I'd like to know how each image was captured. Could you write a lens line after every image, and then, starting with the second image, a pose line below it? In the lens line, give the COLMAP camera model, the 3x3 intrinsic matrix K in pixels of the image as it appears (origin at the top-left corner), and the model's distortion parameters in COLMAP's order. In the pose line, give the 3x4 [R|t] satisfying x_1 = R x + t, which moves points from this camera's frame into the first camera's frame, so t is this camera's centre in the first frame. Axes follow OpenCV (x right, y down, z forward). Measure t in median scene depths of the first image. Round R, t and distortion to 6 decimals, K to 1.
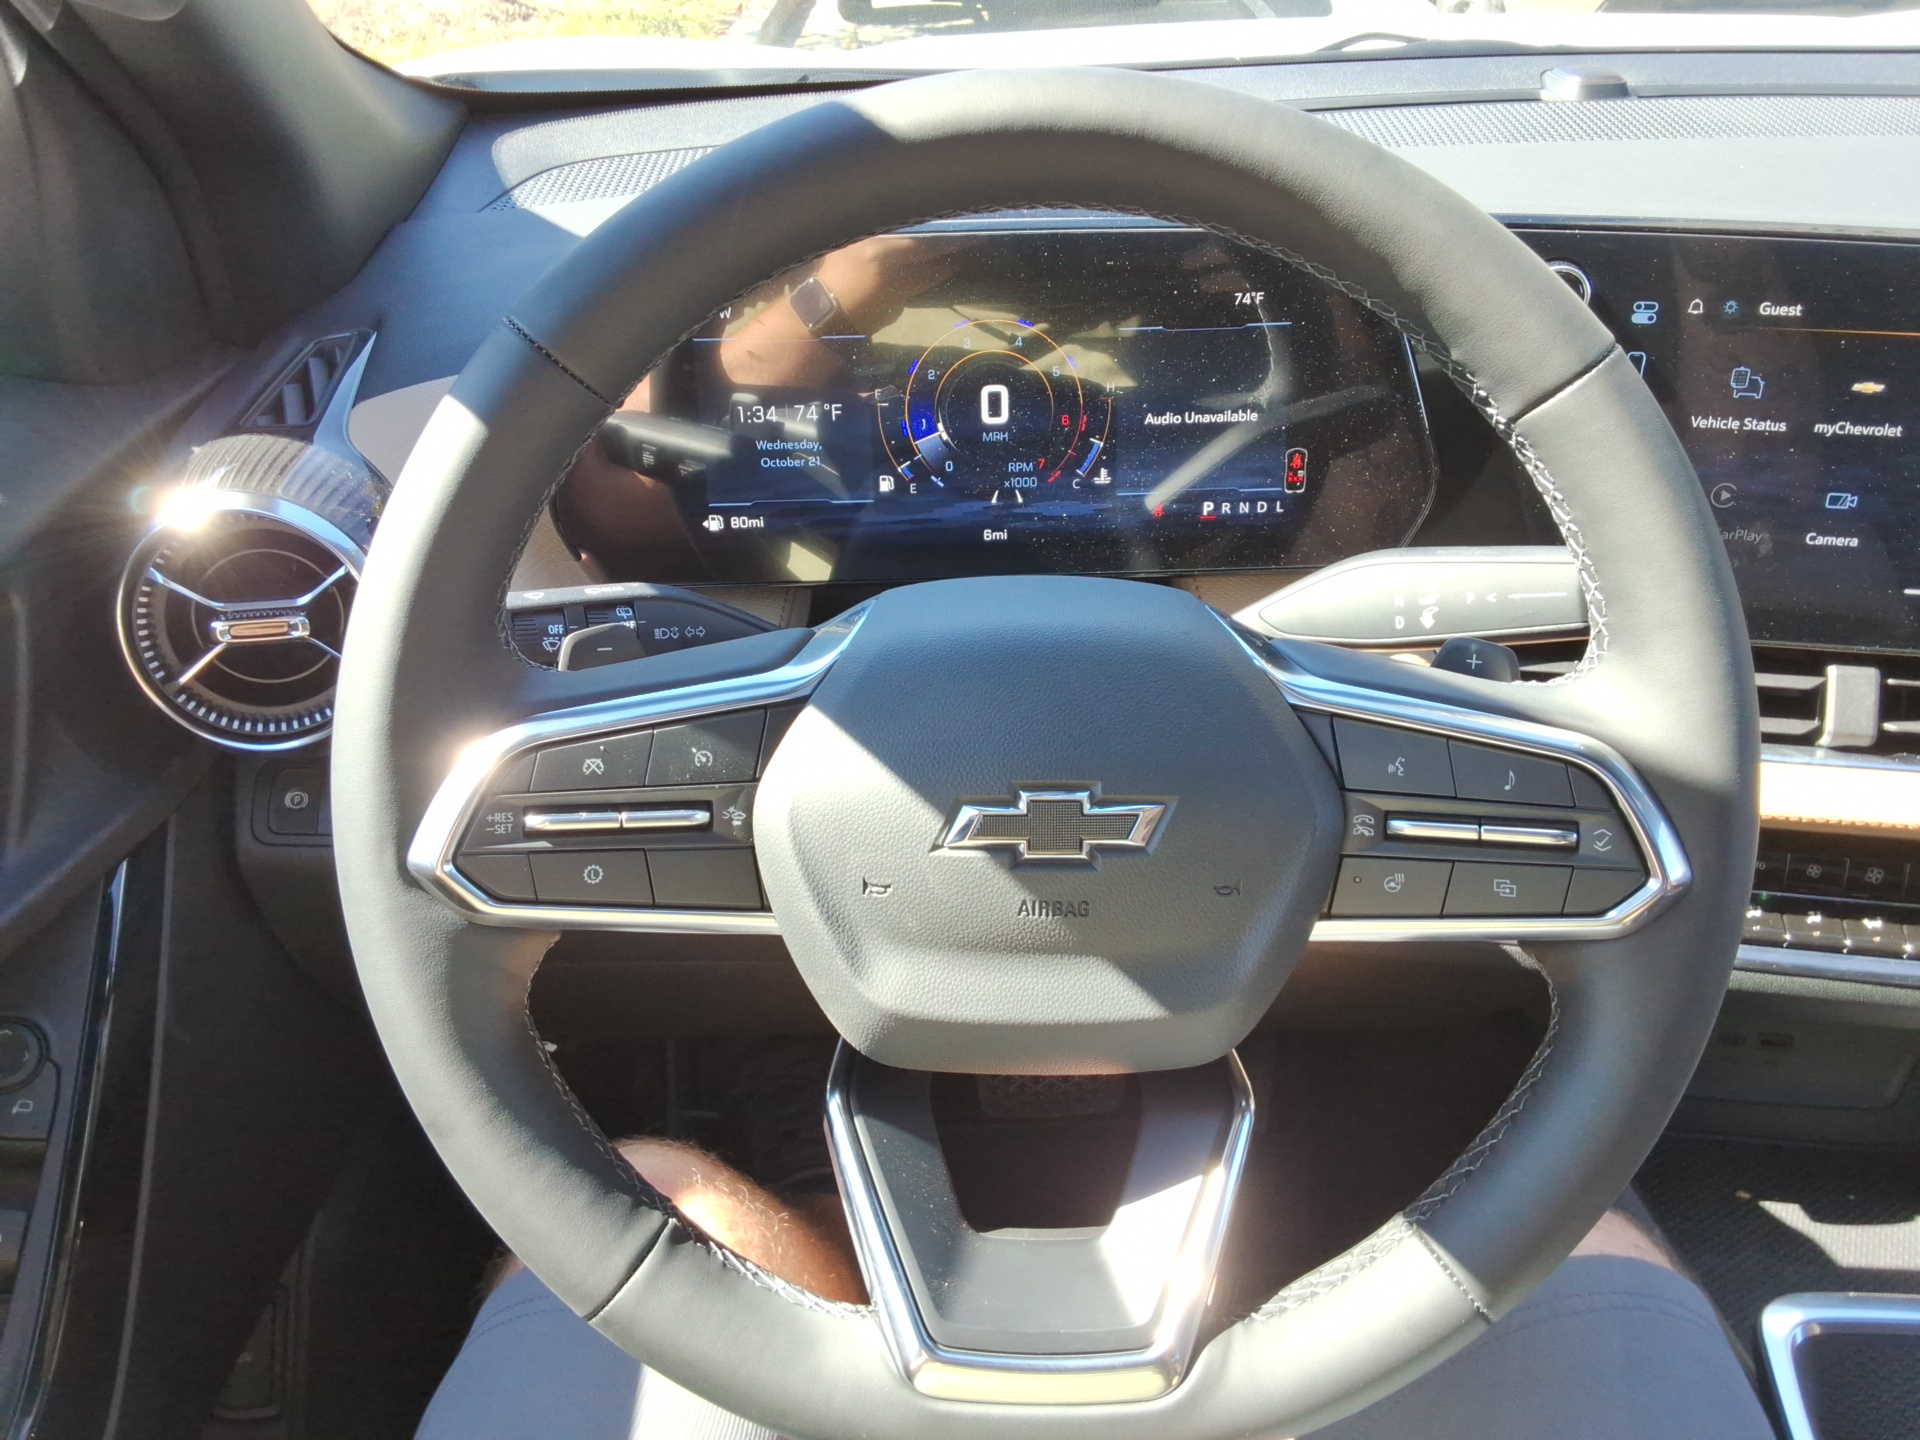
lens RADIAL K [[1540.1, 0, 975.5], [0, 1540.1, 709.6], [0, 0, 1]] dist [0.120737, -0.201091]
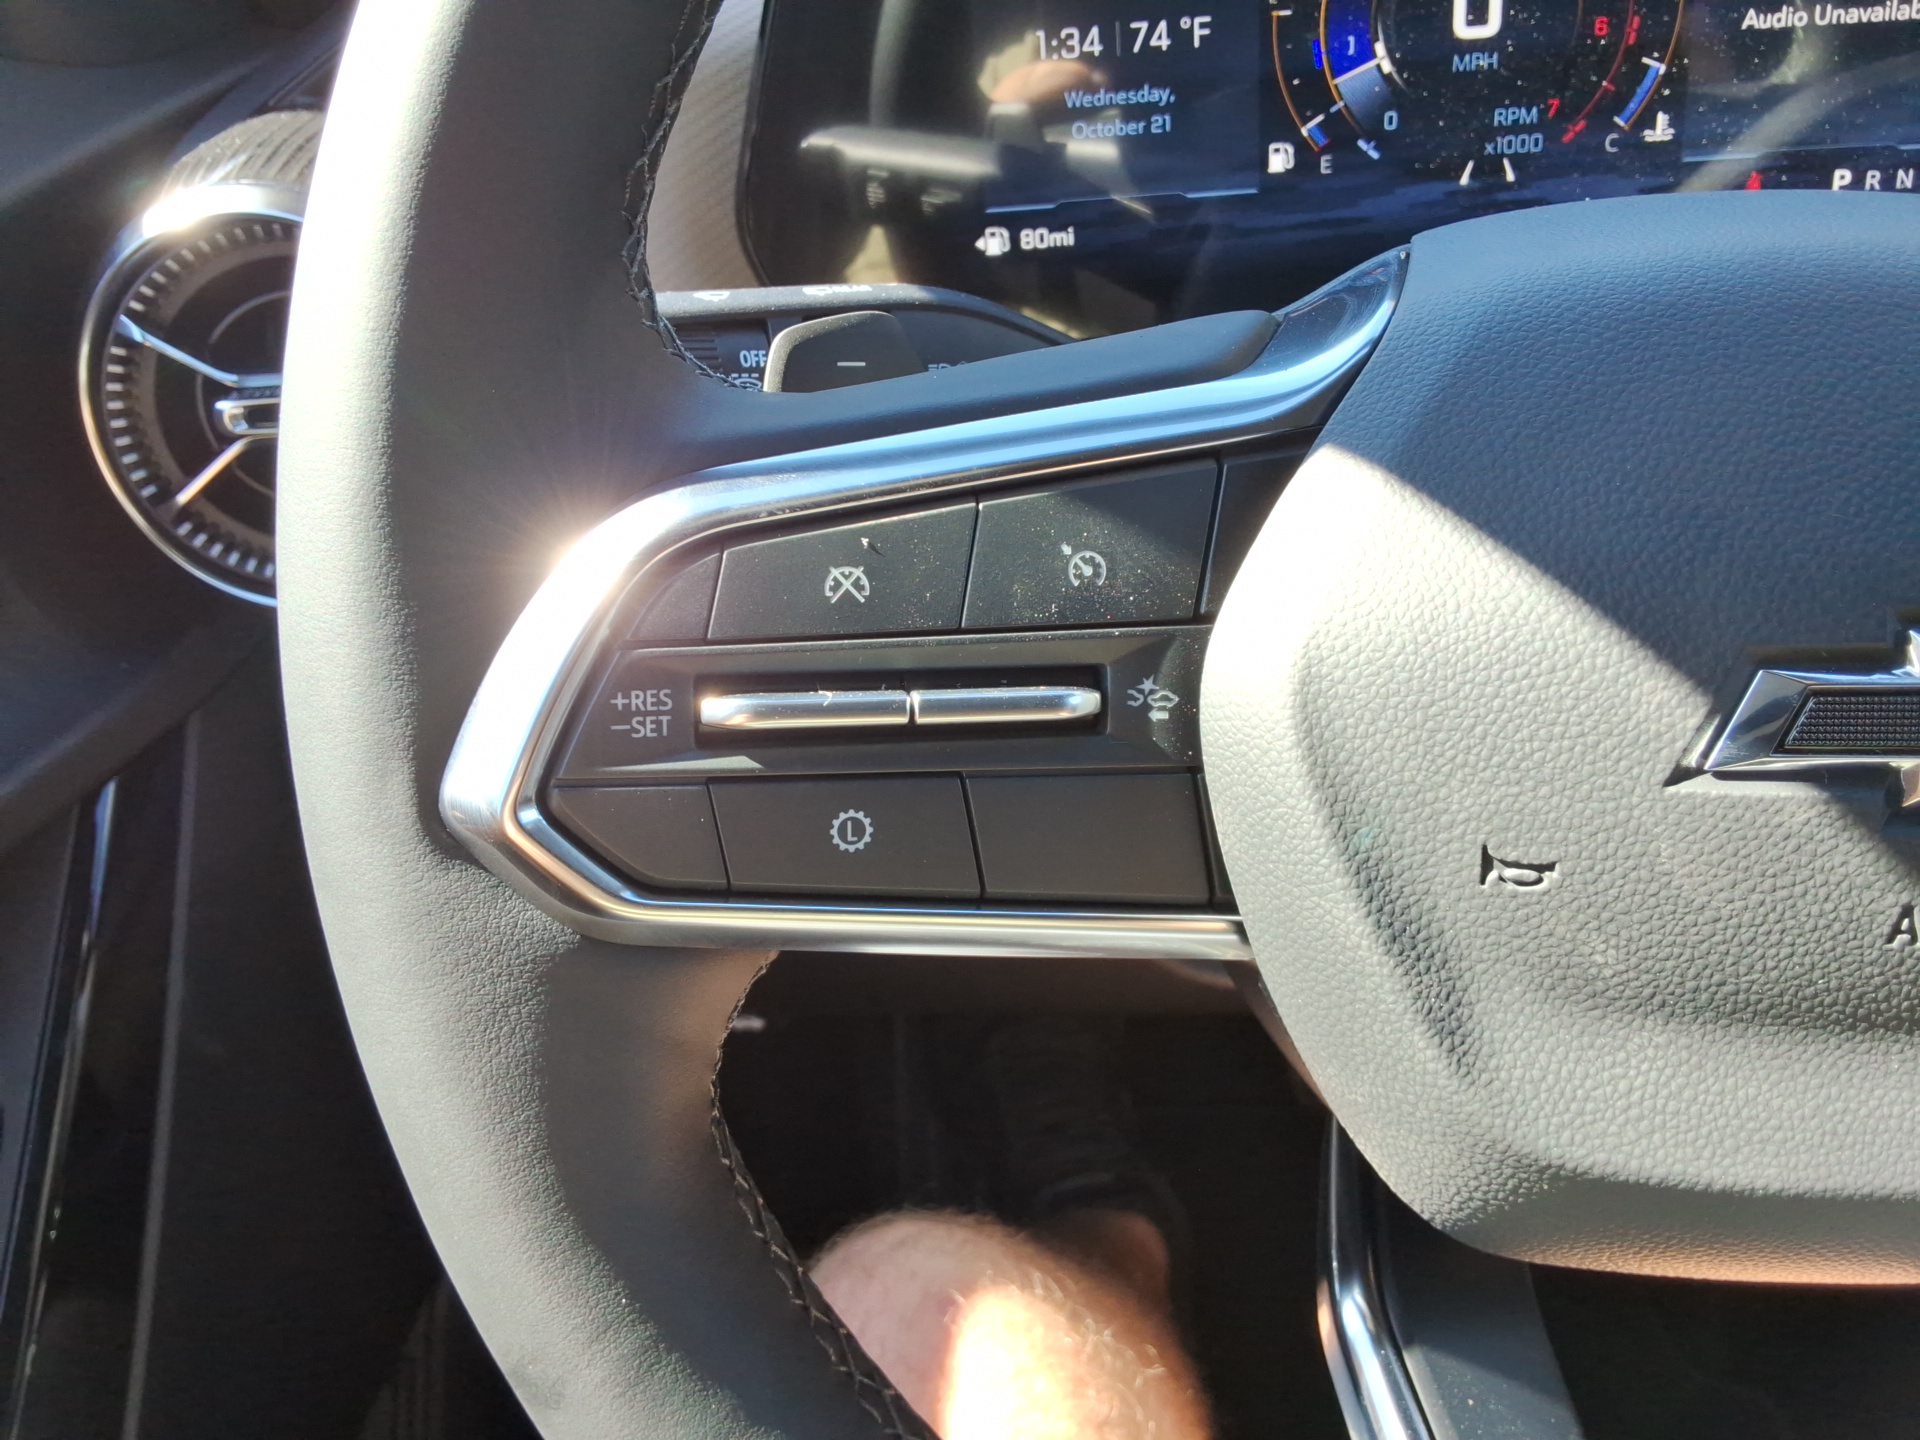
lens RADIAL K [[1570.5, 0, 960.0], [0, 1570.5, 720.0], [0, 0, 1]] dist [0.086751, -0.179860]
pose [[0.991615, -0.002876, -0.129192, -0.103504], [0.011118, 0.997944, 0.063115, 0.030837], [0.128745, -0.064022, 0.989609, 0.370162]]
